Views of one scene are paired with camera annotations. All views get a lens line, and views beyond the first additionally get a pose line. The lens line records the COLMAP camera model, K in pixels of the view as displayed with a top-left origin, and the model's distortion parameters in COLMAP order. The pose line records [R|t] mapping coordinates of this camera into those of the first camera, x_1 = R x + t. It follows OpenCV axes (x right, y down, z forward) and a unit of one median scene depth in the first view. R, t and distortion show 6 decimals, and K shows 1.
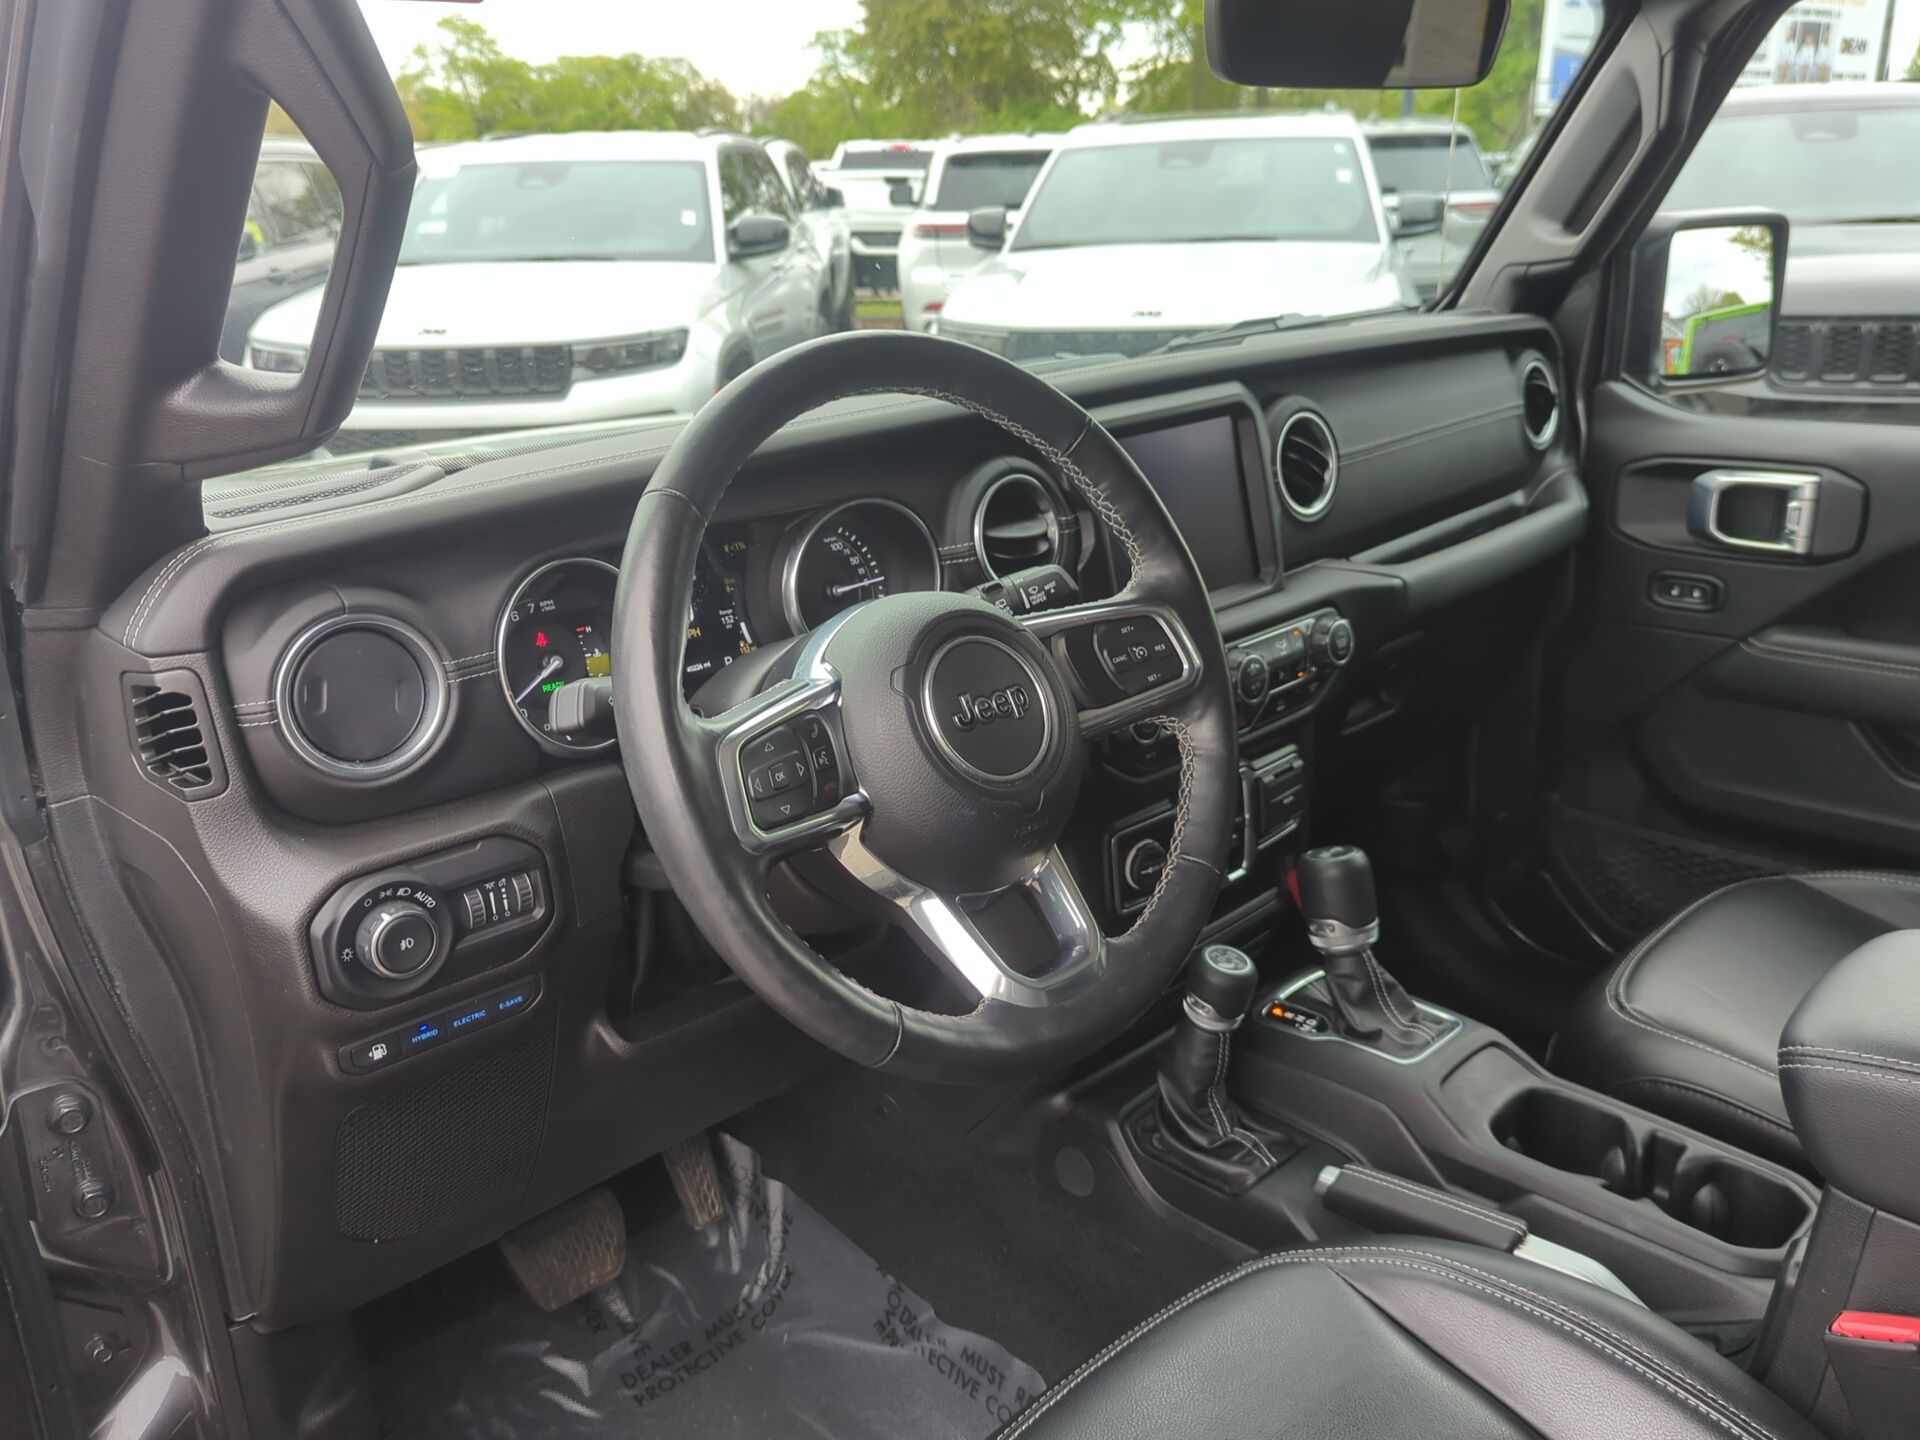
lens RADIAL K [[1555.2, 0, 976.5], [0, 1555.2, 695.2], [0, 0, 1]] dist [0.070852, -0.075277]
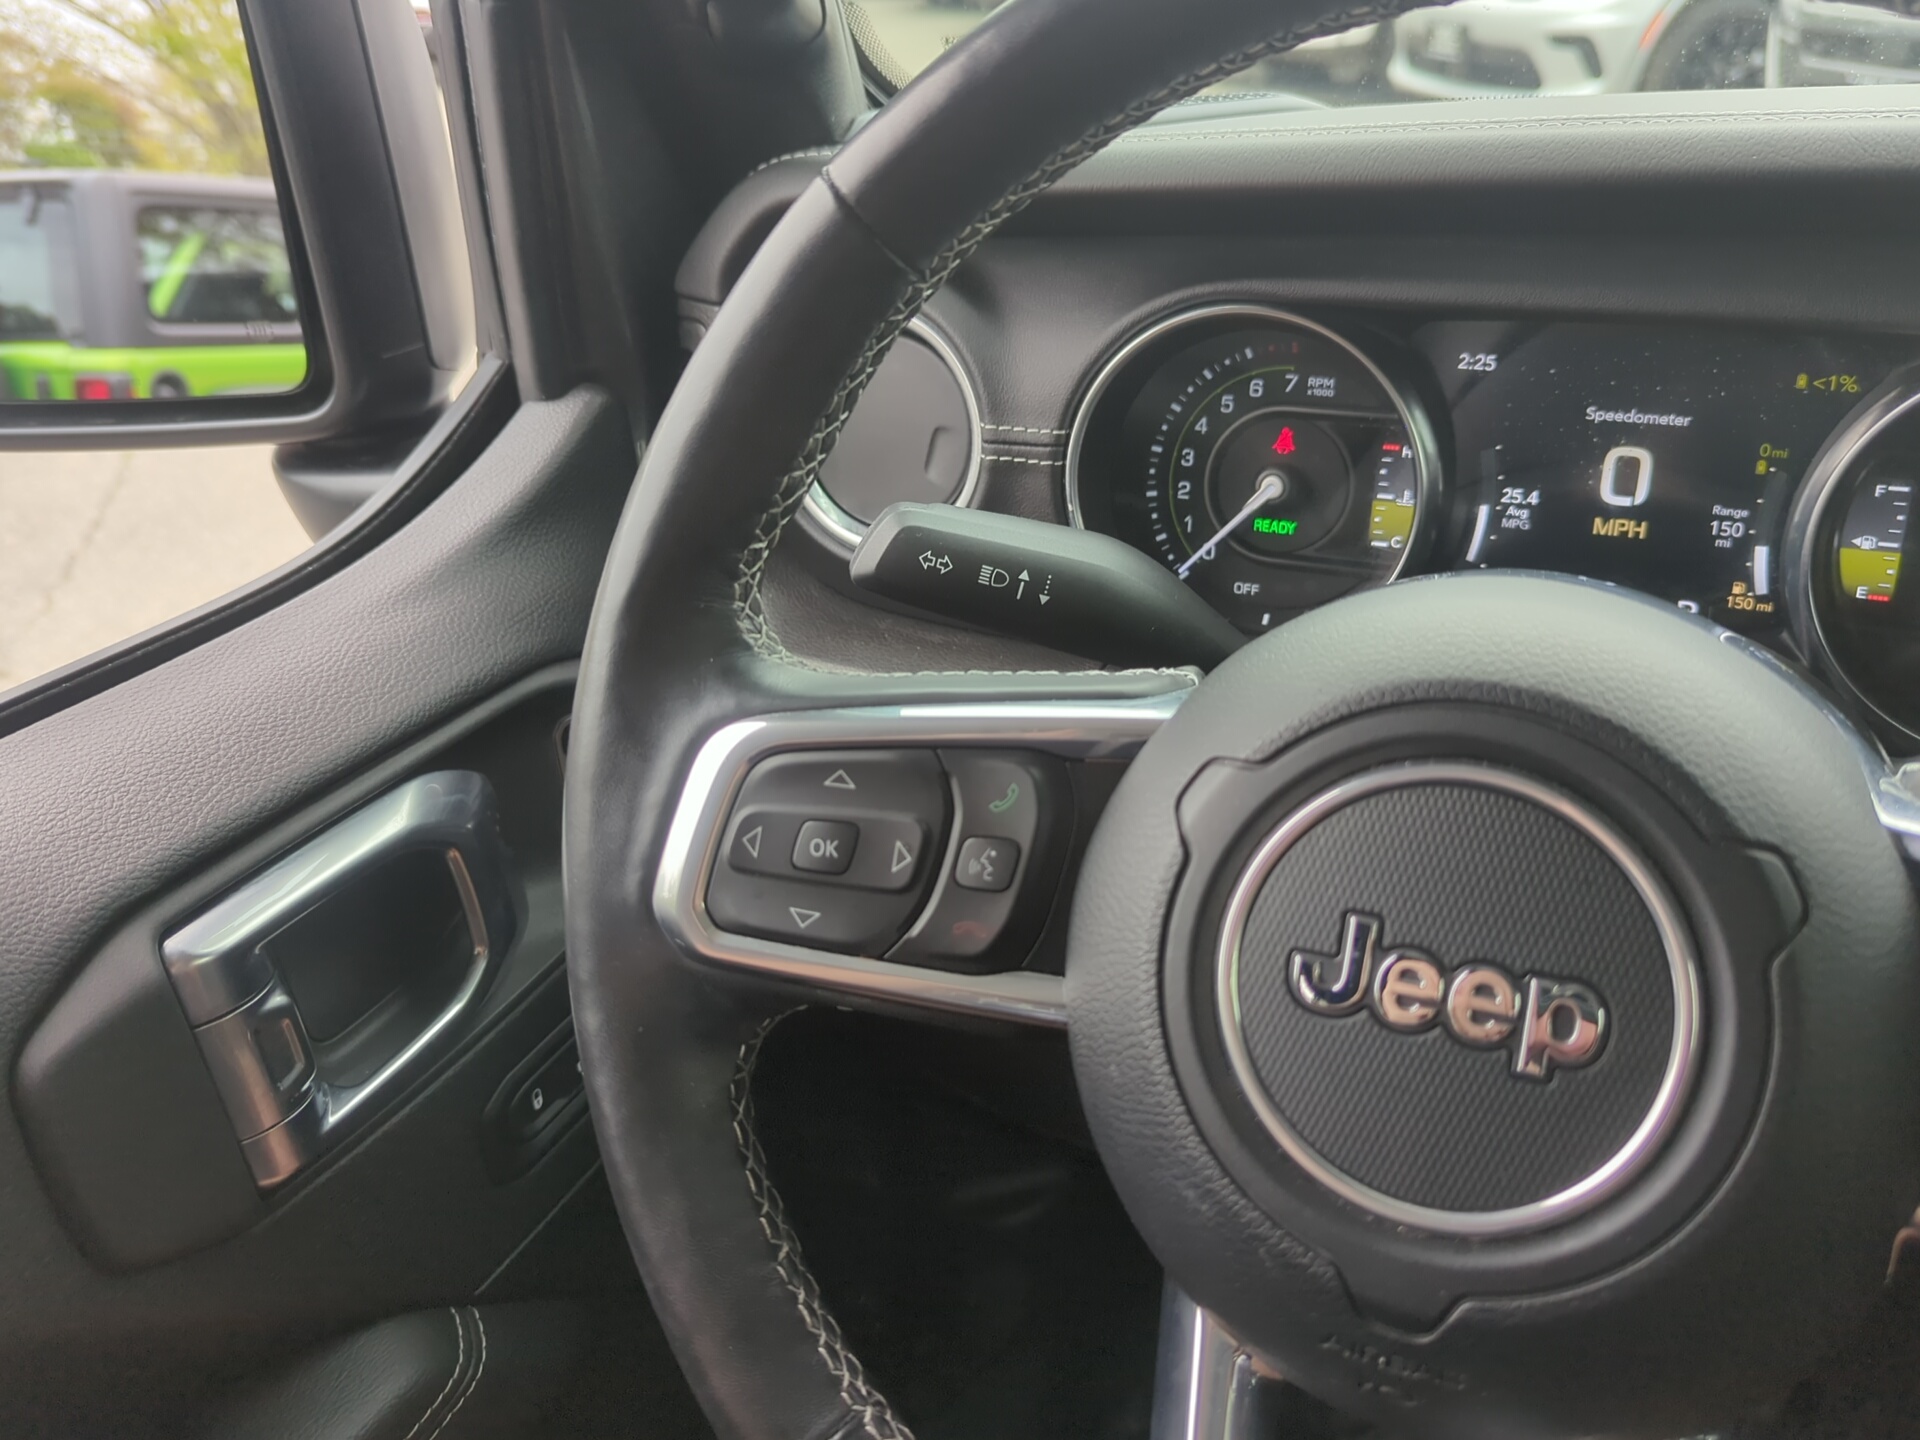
lens RADIAL K [[1569.3, 0, 975.2], [0, 1569.3, 693.4], [0, 0, 1]] dist [0.019182, -0.011125]
pose [[0.346148, 0.440199, -0.828497, 0.145660], [-0.246555, 0.894731, 0.372379, -0.103072], [0.905203, 0.075371, 0.418243, 0.497396]]
